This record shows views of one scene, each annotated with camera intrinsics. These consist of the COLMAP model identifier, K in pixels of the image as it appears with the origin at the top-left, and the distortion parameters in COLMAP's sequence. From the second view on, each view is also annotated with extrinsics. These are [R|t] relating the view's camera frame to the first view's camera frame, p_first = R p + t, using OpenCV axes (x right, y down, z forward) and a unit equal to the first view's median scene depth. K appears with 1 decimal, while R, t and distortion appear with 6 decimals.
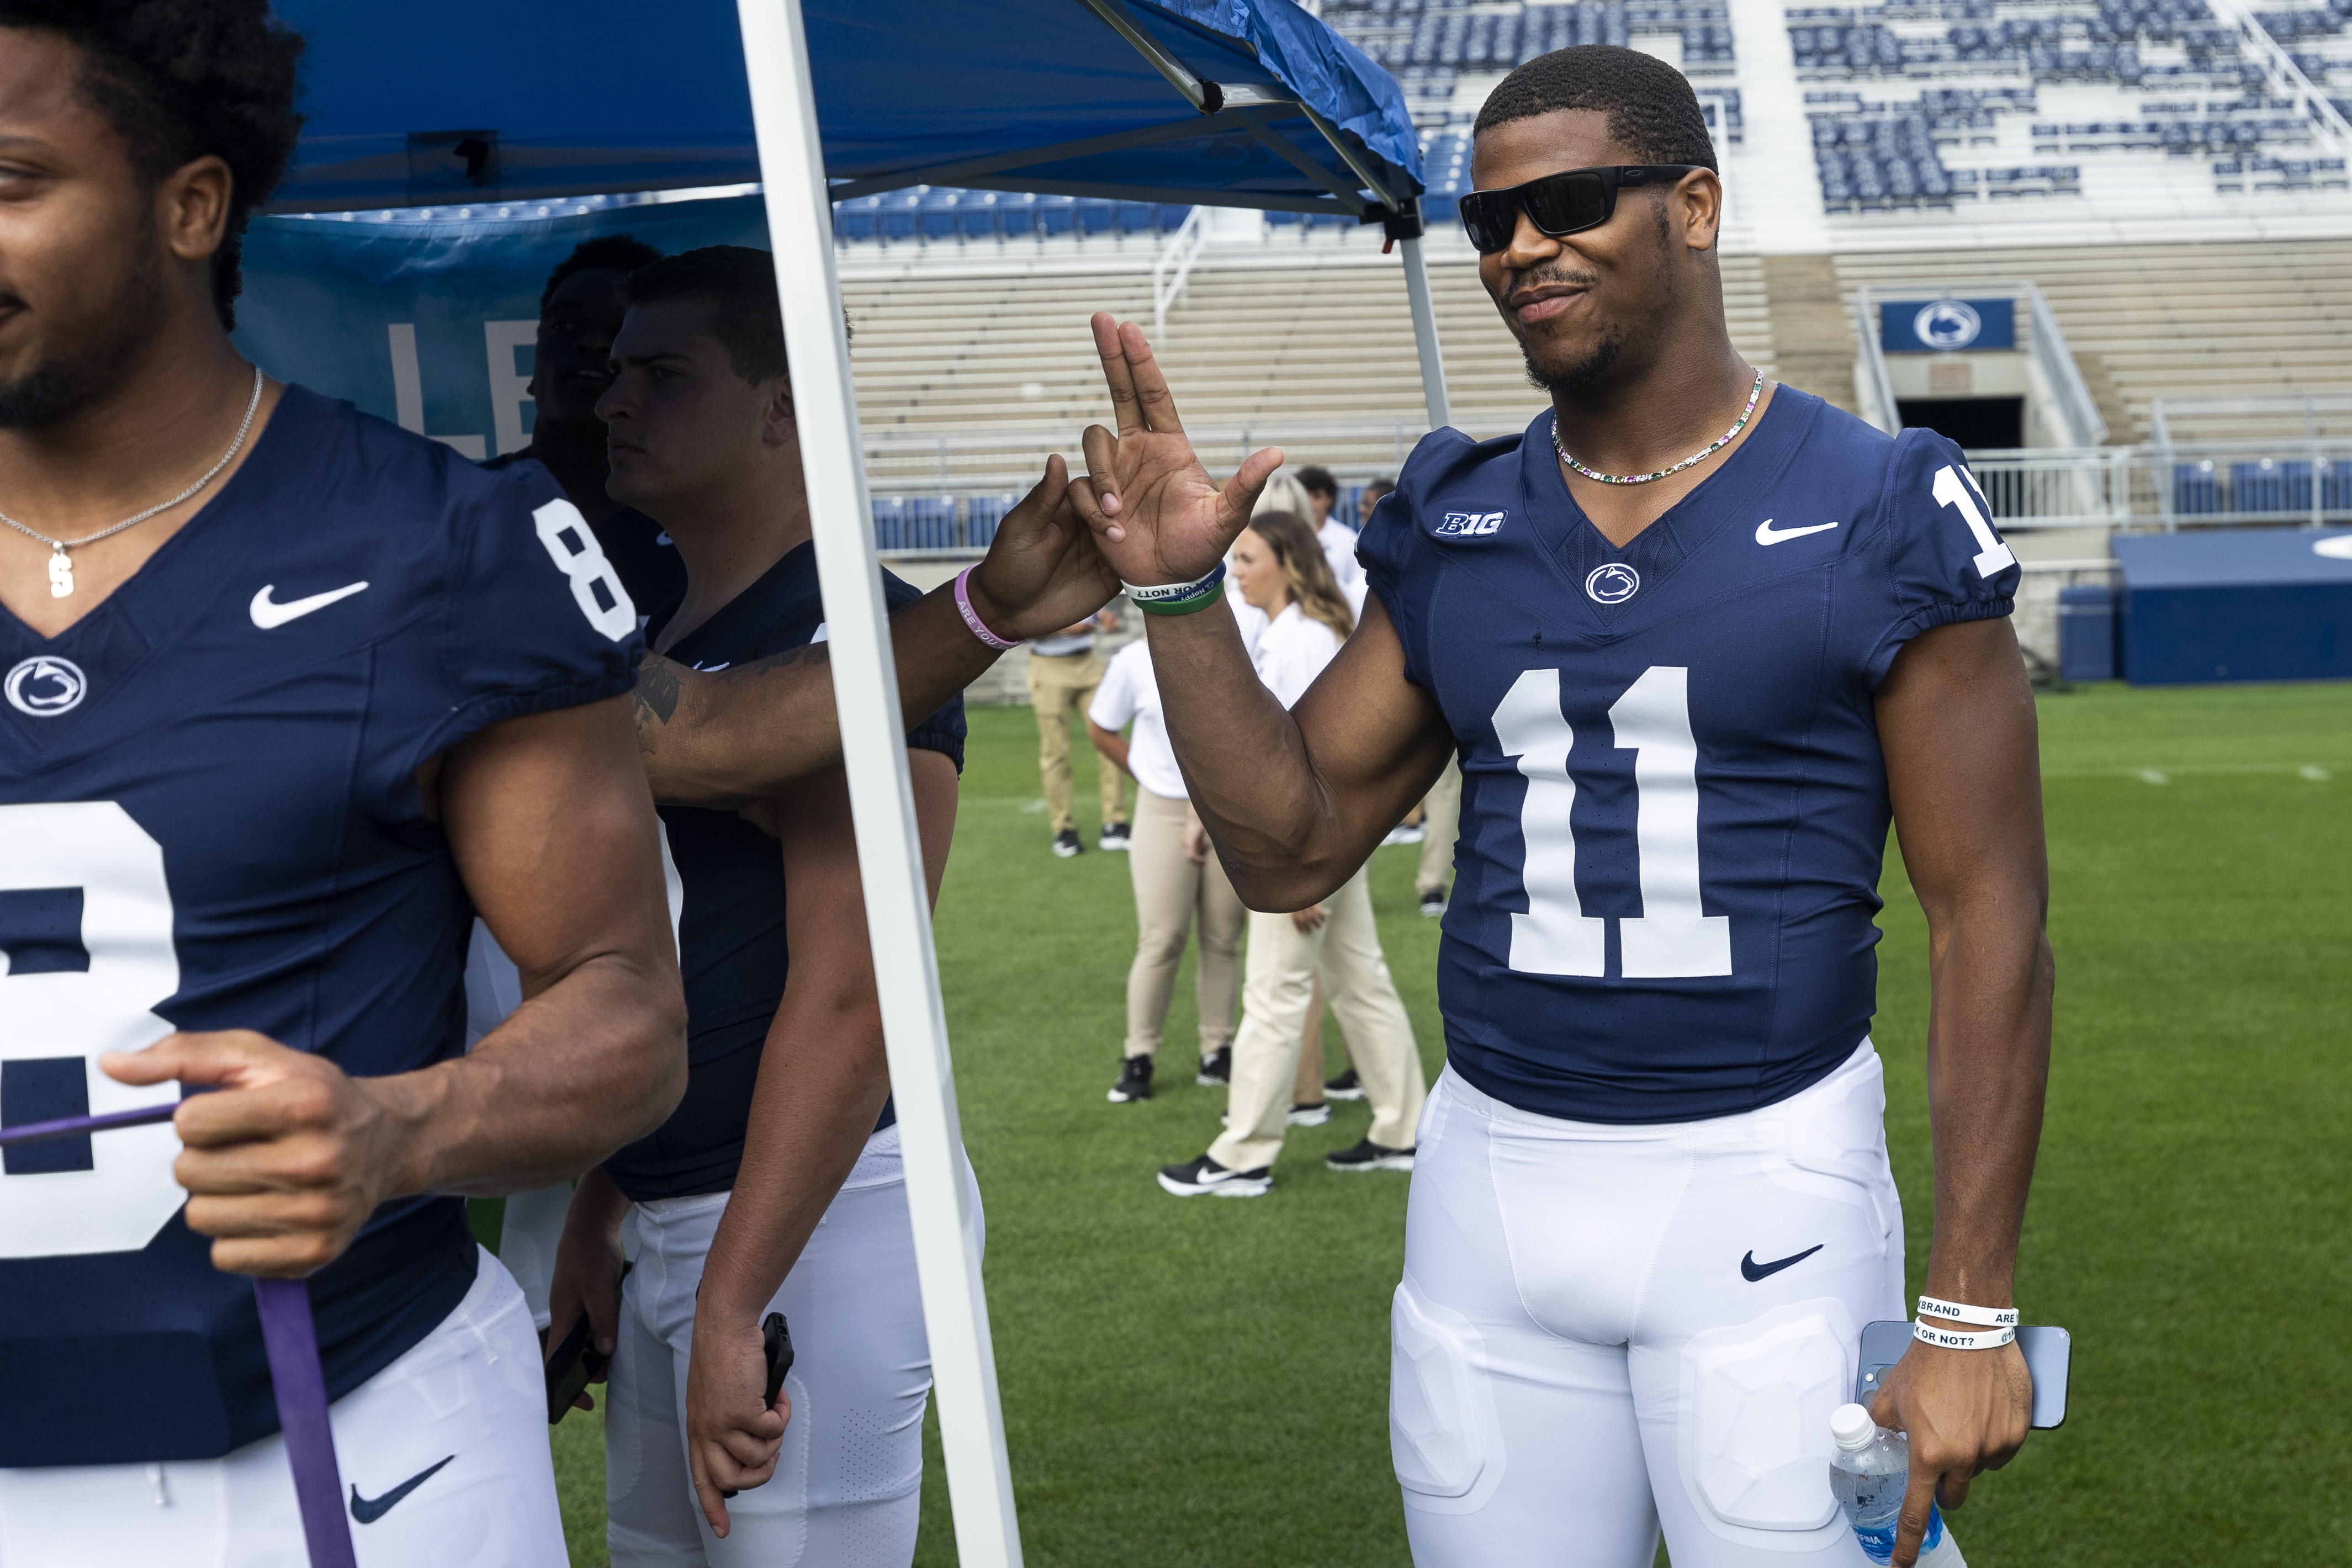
lens RADIAL K [[2384.3, 0, 1175.9], [0, 2384.3, 783.1], [0, 0, 1]] dist [0.002856, 0.000000]
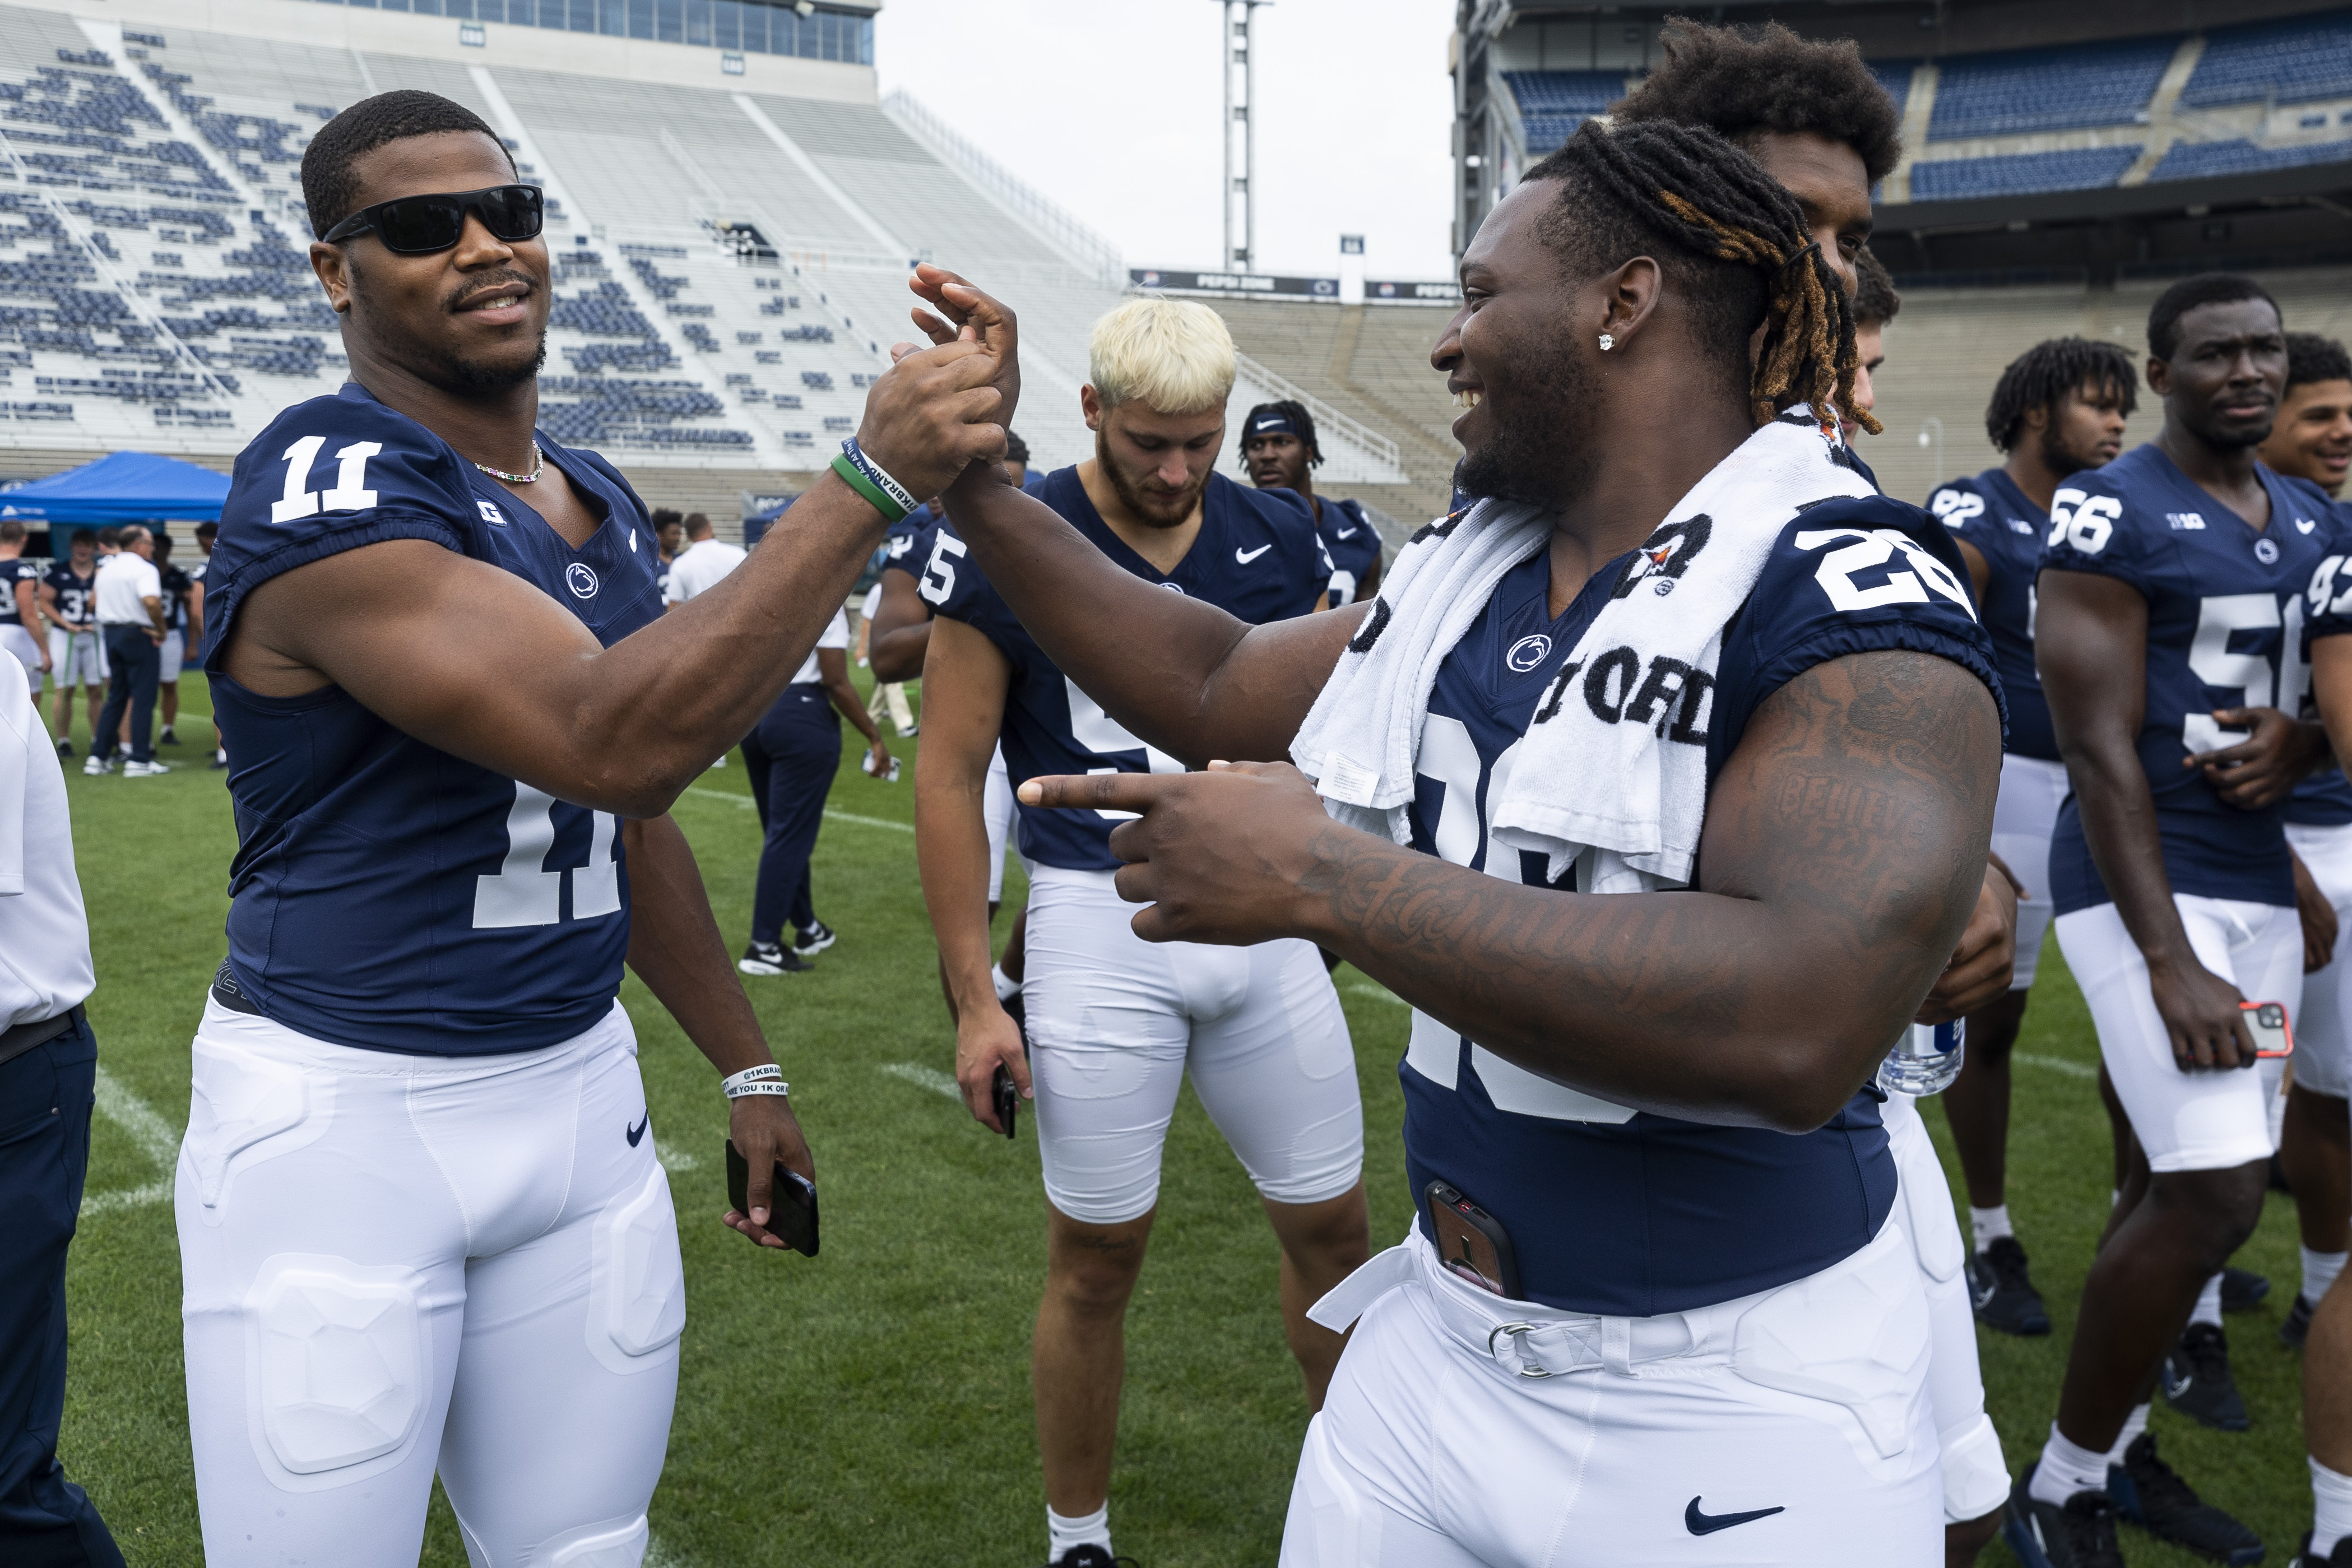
lens RADIAL K [[1643.4, 0, 1175.2], [0, 1643.4, 782.7], [0, 0, 1]] dist [0.000167, 0.000975]
pose [[0.571026, -0.094138, 0.815516, -0.133328], [0.117195, 0.992576, 0.032517, 0.055614], [-0.812524, 0.077006, 0.577820, -0.259603]]
